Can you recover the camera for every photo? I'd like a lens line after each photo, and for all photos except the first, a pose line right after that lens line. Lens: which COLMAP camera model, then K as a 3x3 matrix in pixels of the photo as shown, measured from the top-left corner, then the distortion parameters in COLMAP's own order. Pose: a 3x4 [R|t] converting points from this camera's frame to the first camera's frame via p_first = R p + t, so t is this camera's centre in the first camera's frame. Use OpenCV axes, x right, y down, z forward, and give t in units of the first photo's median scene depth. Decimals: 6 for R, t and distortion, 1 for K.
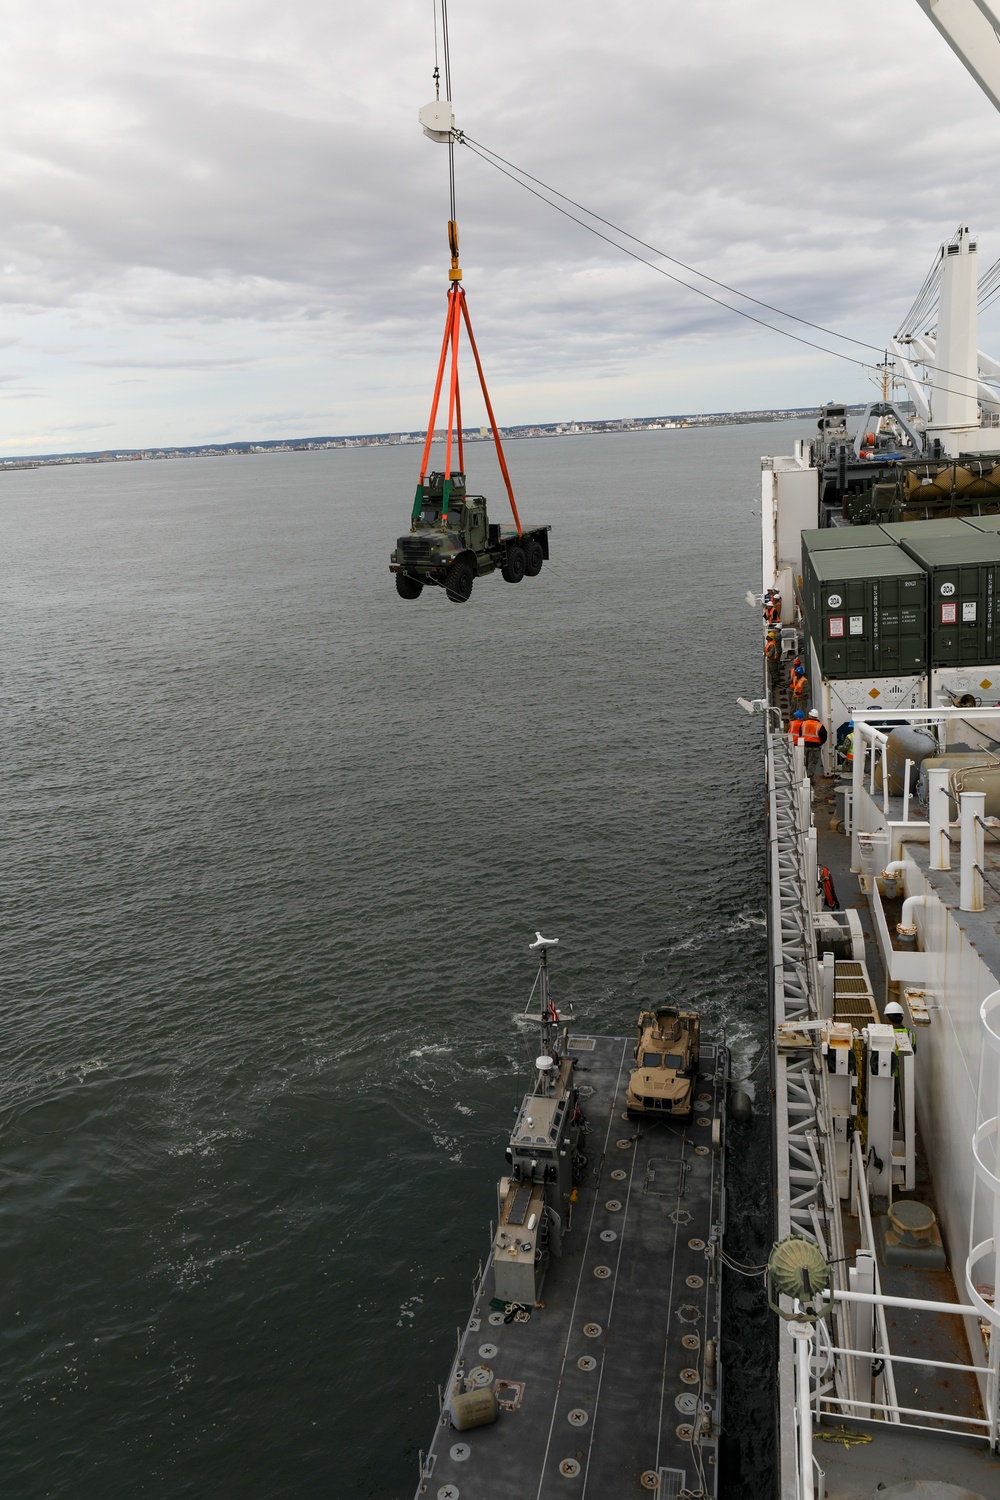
lens RADIAL K [[1258.5, 0, 500.0], [0, 1258.5, 750.0], [0, 0, 1]] dist [-0.003197, 0.000844]
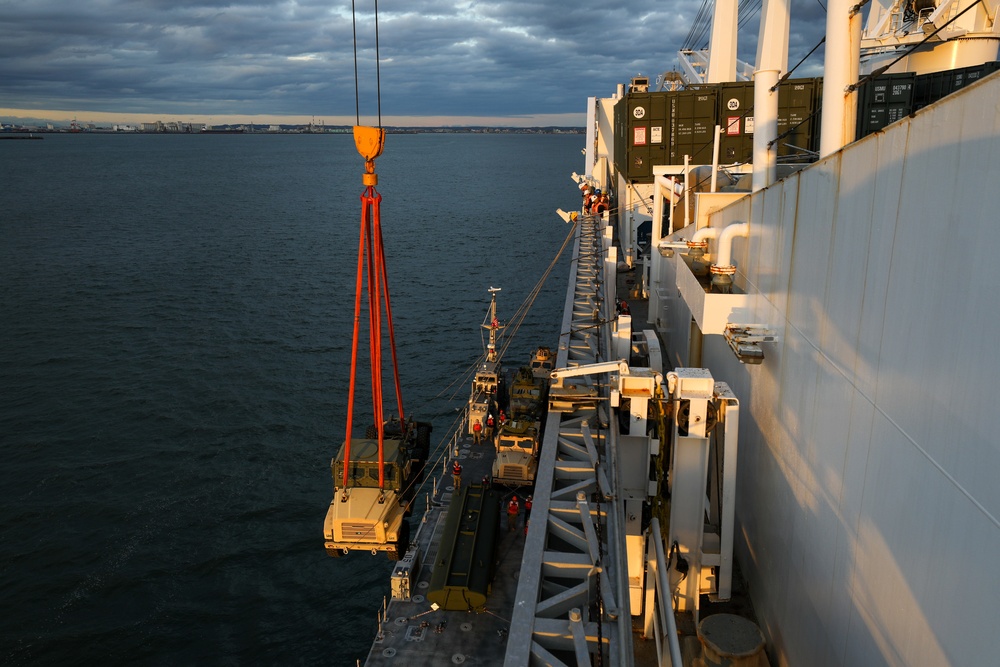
lens RADIAL K [[812.1, 0, 500.0], [0, 812.1, 333.5], [0, 0, 1]] dist [0.002691, 0.000589]
pose [[0.994935, 0.029515, 0.096088, 0.148054], [-0.028663, 0.999537, -0.010239, 0.205709], [-0.096346, 0.007433, 0.995320, 0.548272]]
